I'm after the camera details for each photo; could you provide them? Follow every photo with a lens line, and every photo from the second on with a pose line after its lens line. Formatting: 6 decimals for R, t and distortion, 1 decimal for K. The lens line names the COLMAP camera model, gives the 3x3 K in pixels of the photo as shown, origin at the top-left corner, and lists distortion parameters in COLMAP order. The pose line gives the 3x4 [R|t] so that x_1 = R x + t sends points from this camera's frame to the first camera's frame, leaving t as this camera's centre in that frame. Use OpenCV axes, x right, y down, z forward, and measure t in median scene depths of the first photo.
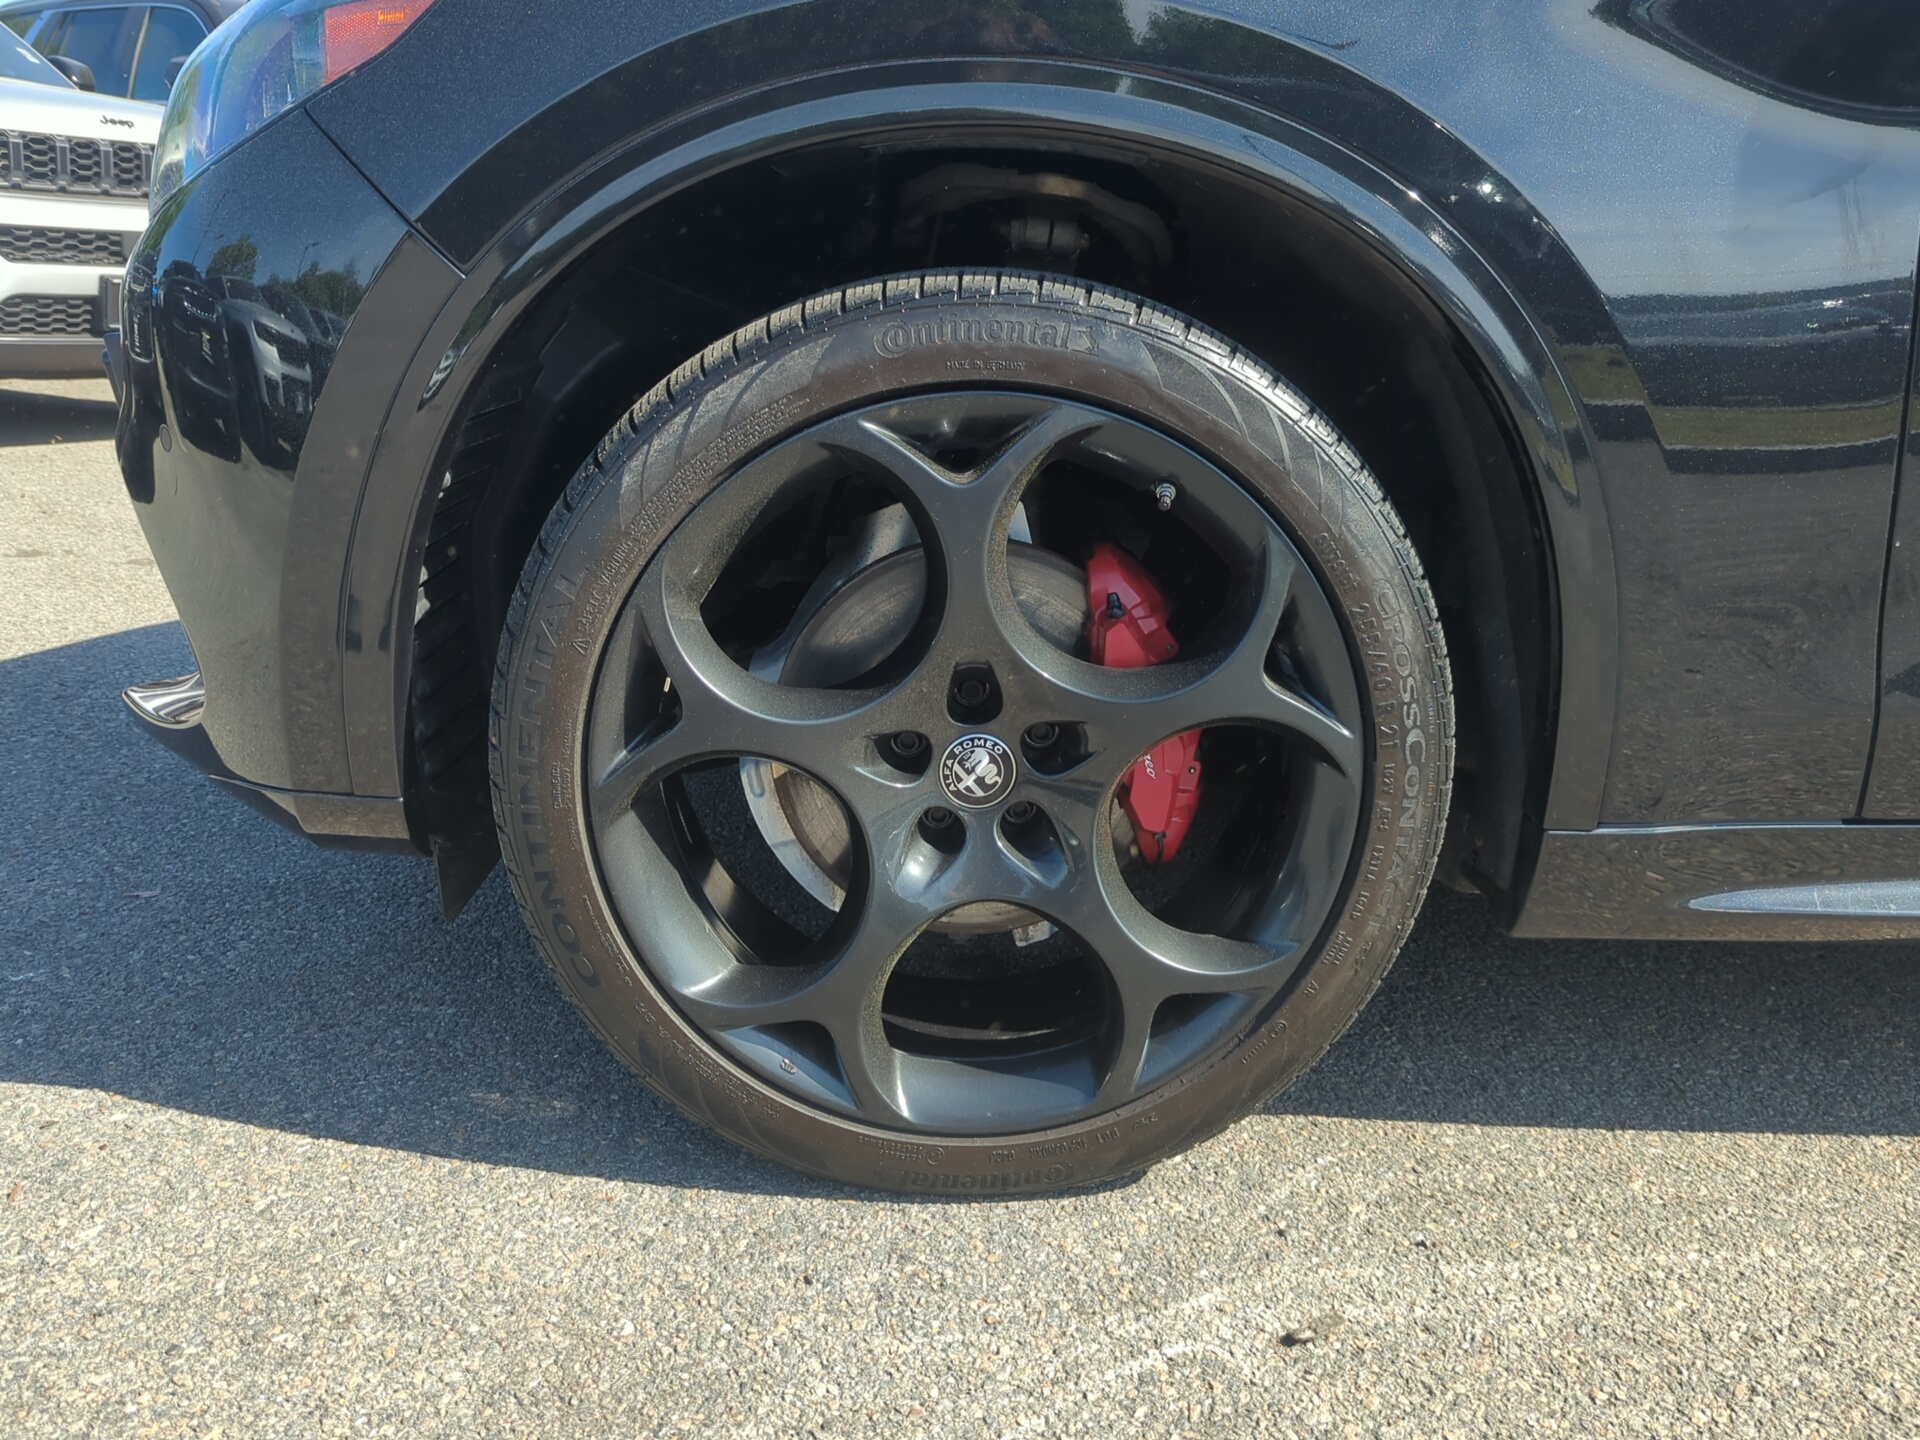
lens RADIAL K [[1538.7, 0, 960.4], [0, 1538.7, 718.2], [0, 0, 1]] dist [0.025471, -0.014705]
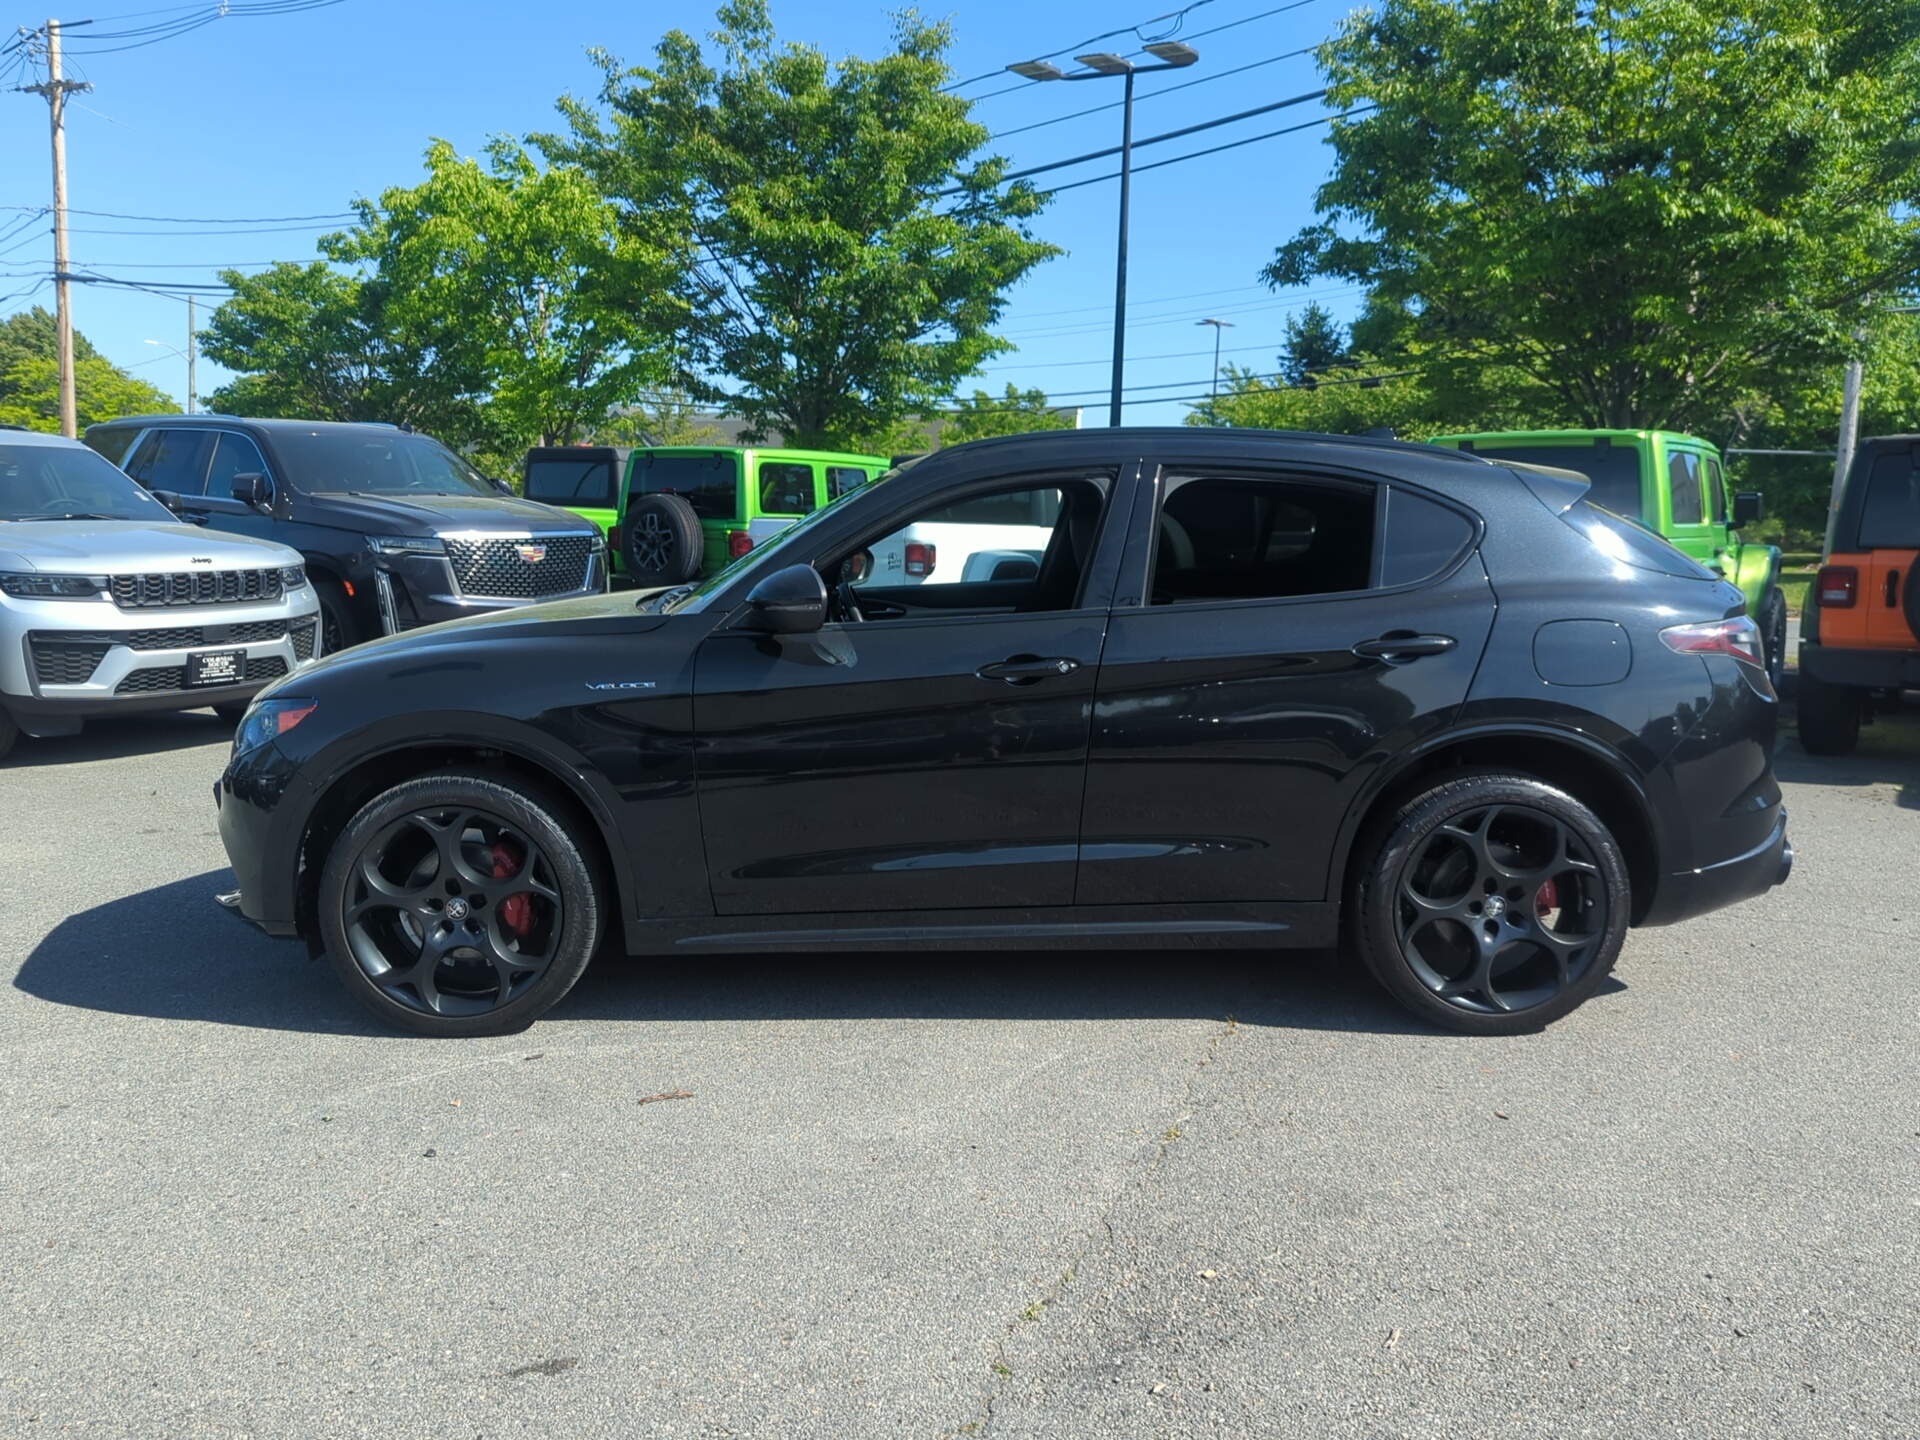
lens RADIAL K [[1538.7, 0, 960.4], [0, 1538.7, 718.2], [0, 0, 1]] dist [0.025471, -0.014705]
pose [[0.999171, -0.035344, -0.020217, 1.234964], [0.032402, 0.990872, -0.130855, 0.099482], [0.024657, 0.130091, 0.991195, -2.503891]]
